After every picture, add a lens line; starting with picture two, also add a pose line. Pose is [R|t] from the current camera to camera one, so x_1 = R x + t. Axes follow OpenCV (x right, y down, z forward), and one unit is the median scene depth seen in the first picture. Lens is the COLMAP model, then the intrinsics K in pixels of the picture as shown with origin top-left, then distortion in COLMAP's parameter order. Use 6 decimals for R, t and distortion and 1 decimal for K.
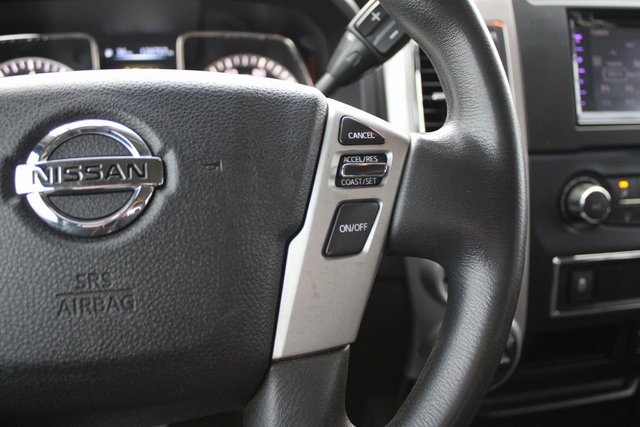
lens RADIAL K [[772.4, 0, 320.0], [0, 772.4, 213.5], [0, 0, 1]] dist [-0.126310, 0.028994]
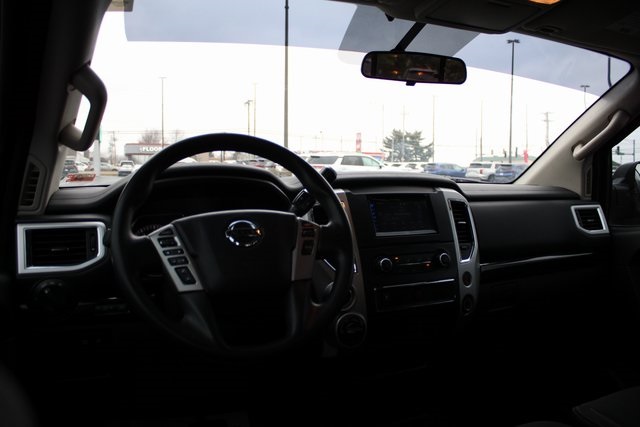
lens RADIAL K [[591.0, 0, 320.0], [0, 591.0, 213.5], [0, 0, 1]] dist [0.080165, 0.000693]
pose [[0.981701, -0.064602, 0.179138, -0.464033], [0.113242, 0.954342, -0.276418, 0.759034], [-0.153102, 0.291646, 0.944194, -2.022006]]
